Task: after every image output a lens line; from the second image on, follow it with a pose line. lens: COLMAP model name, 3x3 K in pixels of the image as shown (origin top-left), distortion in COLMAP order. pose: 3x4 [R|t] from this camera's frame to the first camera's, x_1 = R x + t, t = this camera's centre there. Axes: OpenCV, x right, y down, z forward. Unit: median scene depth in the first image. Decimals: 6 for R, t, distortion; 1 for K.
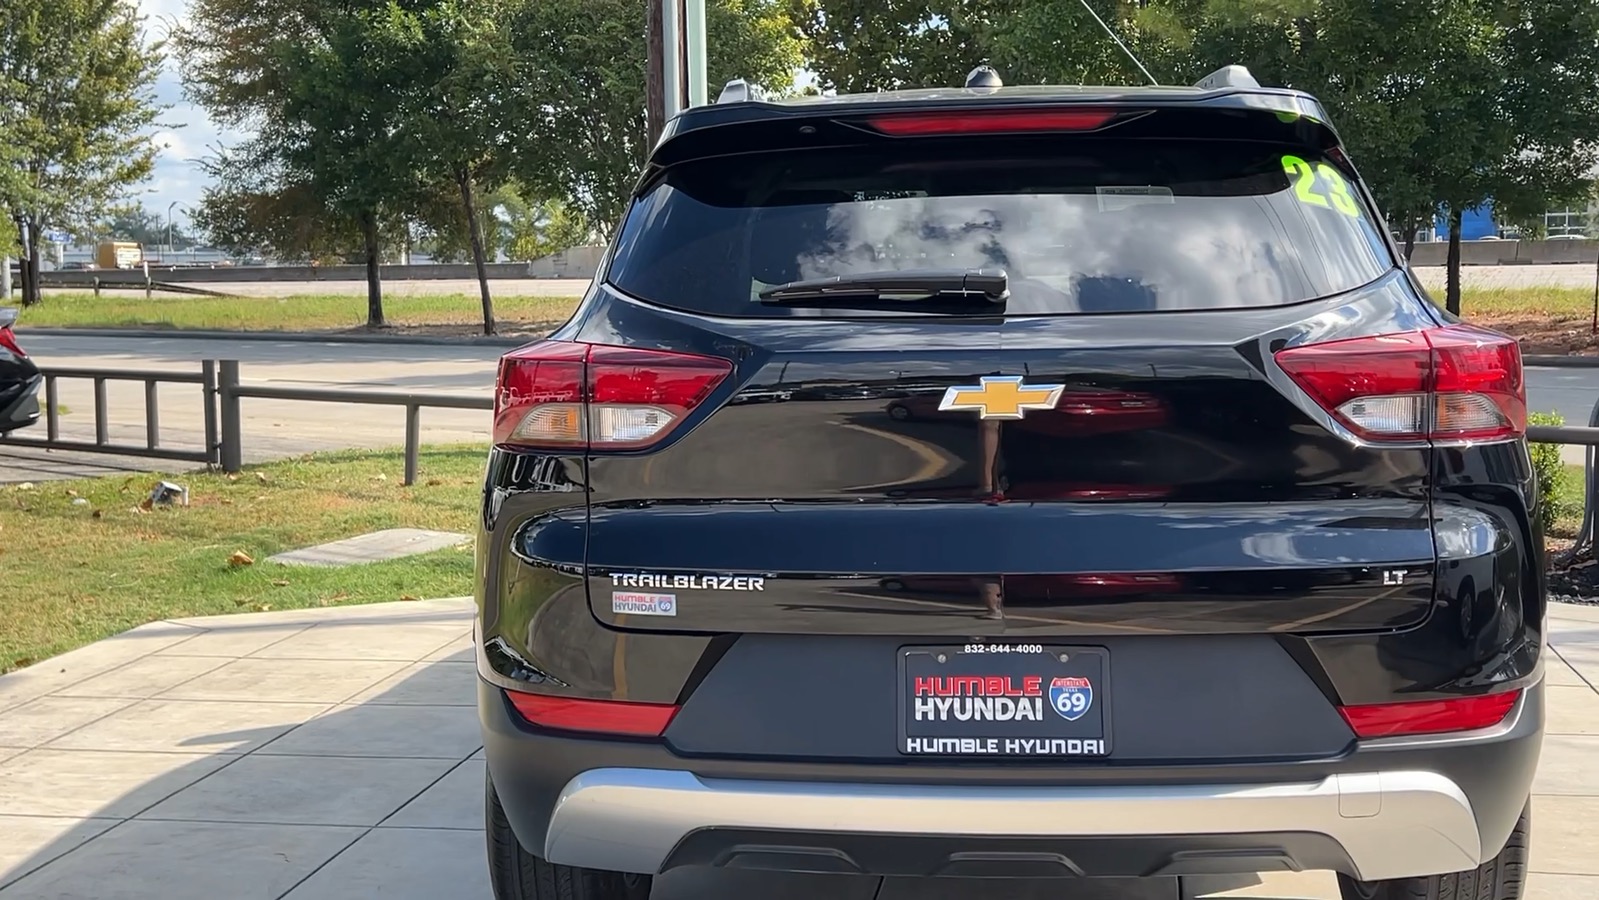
lens RADIAL K [[2042.9, 0, 812.2], [0, 2042.9, 451.1], [0, 0, 1]] dist [0.110897, 0.000000]
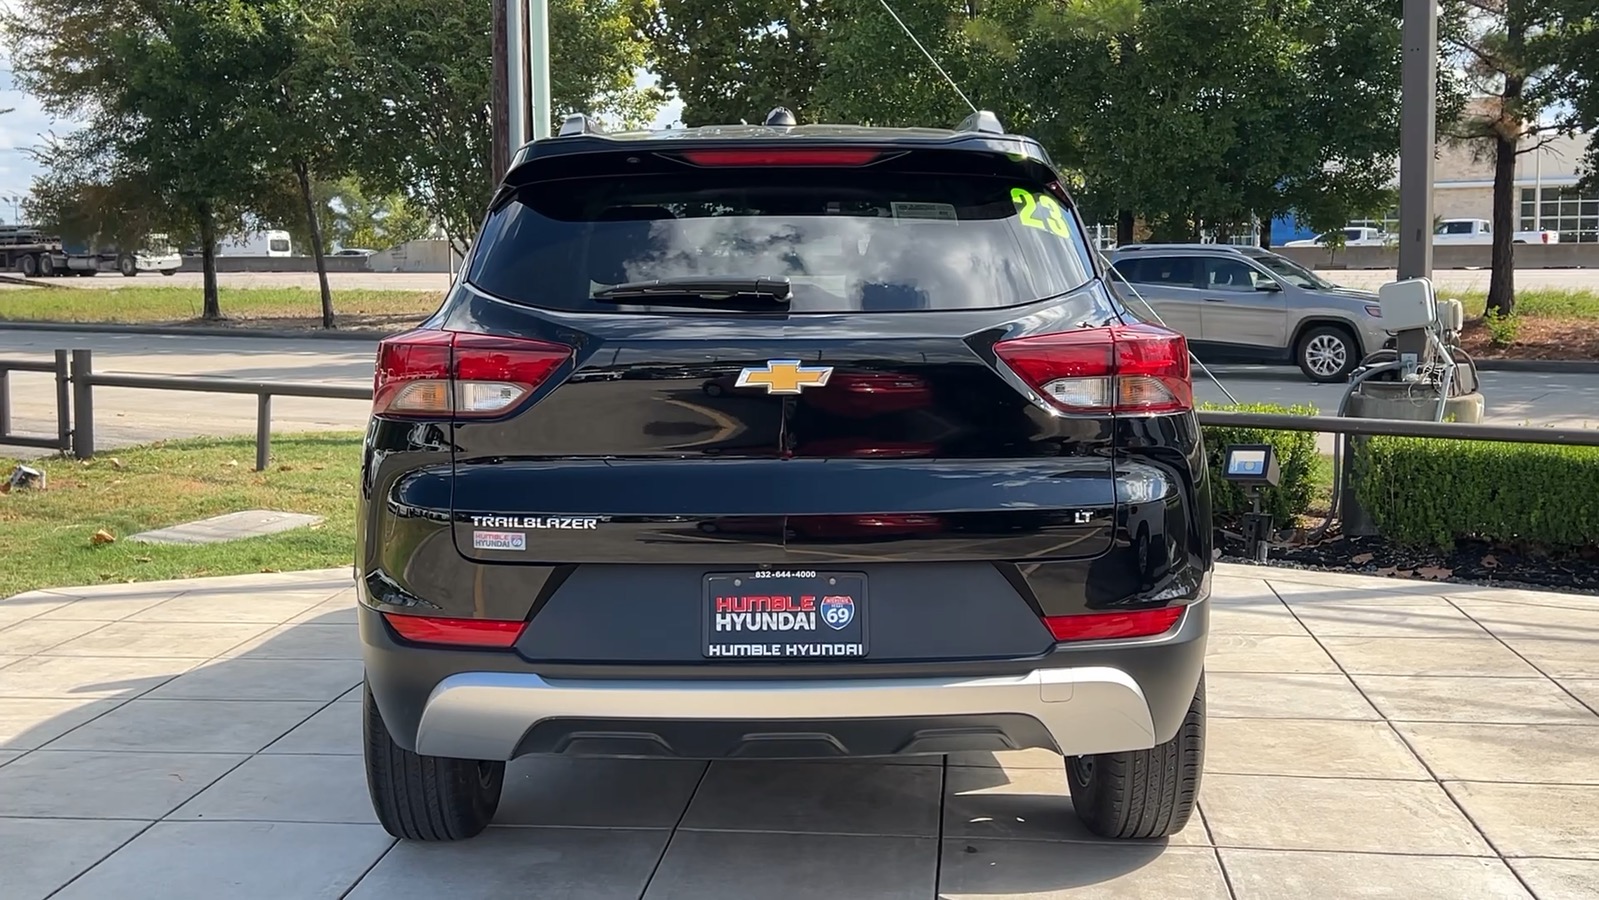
lens RADIAL K [[2042.9, 0, 804.2], [0, 2042.9, 443.8], [0, 0, 1]] dist [0.110897, 0.000000]
pose [[0.997341, 0.003391, 0.072798, 0.009626], [-0.003232, 0.999992, -0.002303, 0.014282], [-0.072805, 0.002062, 0.997344, -0.210243]]
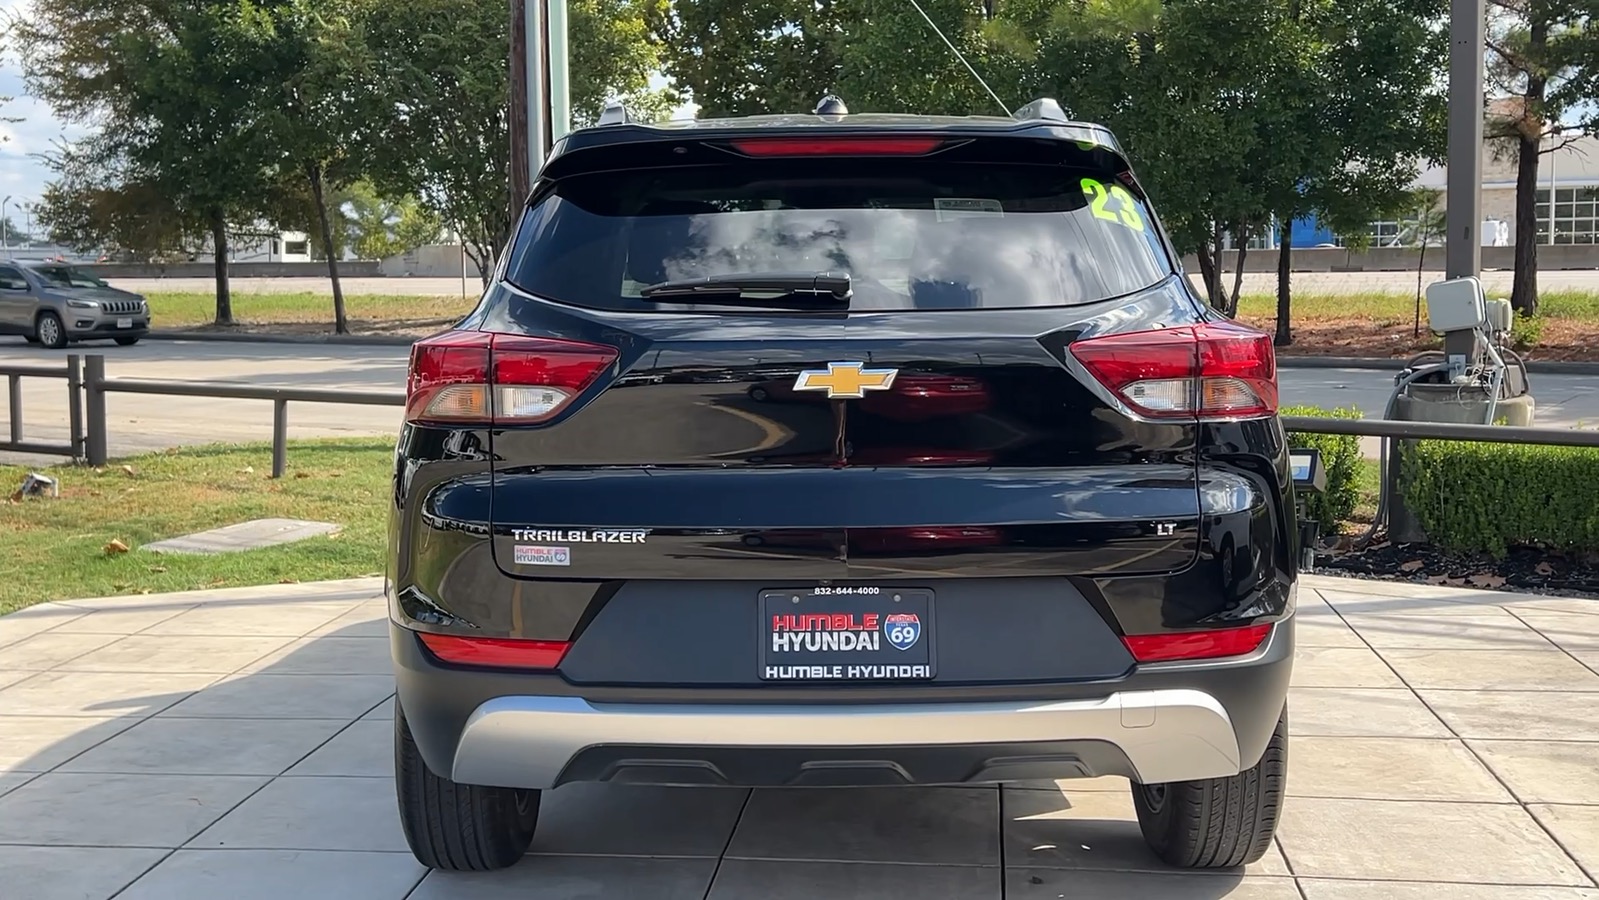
lens RADIAL K [[2042.9, 0, 809.7], [0, 2042.9, 450.8], [0, 0, 1]] dist [0.110897, 0.000000]
pose [[0.997550, 0.000830, 0.069957, -0.009006], [-0.000762, 0.999999, -0.000999, 0.012646], [-0.069957, 0.000943, 0.997550, -0.145354]]
